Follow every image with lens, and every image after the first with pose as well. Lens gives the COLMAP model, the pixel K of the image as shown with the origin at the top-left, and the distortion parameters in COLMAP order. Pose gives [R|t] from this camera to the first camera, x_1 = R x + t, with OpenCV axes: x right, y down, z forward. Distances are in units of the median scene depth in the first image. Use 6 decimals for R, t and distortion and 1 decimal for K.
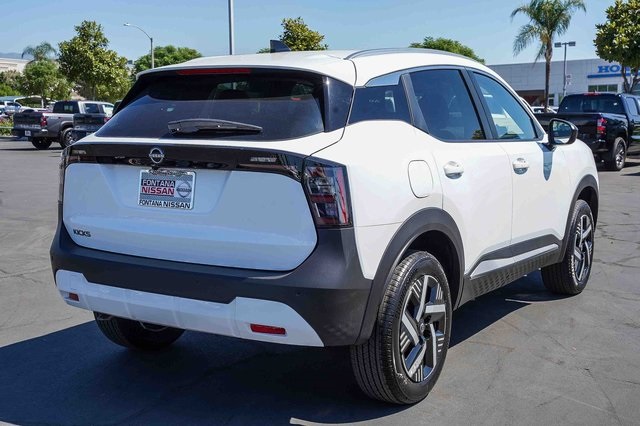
lens RADIAL K [[812.2, 0, 316.5], [0, 812.2, 213.7], [0, 0, 1]] dist [0.093501, 0.000000]
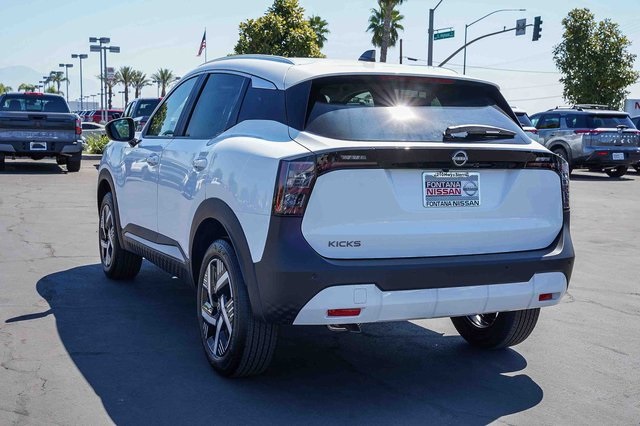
lens RADIAL K [[812.2, 0, 317.2], [0, 812.2, 211.5], [0, 0, 1]] dist [0.093501, 0.000000]
pose [[0.533221, -0.076200, 0.842537, -1.200118], [0.075048, 0.996269, 0.042607, -0.061278], [-0.842640, 0.040512, 0.536951, 0.582507]]
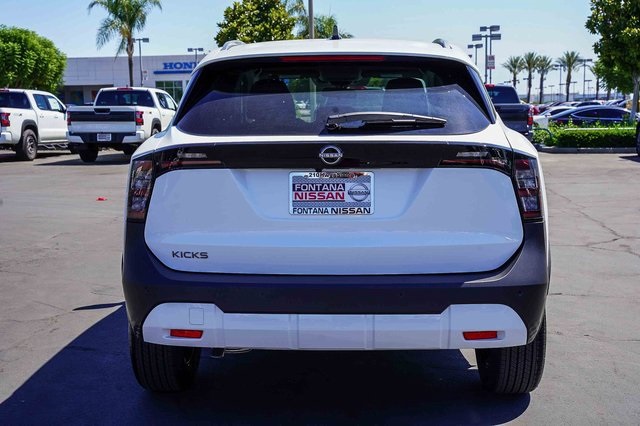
lens RADIAL K [[812.2, 0, 320.6], [0, 812.2, 215.8], [0, 0, 1]] dist [0.093501, 0.000000]
pose [[0.864746, -0.074083, 0.496716, -0.635505], [0.069579, 0.997195, 0.027595, -0.031572], [-0.497367, 0.010699, 0.867474, 0.256891]]
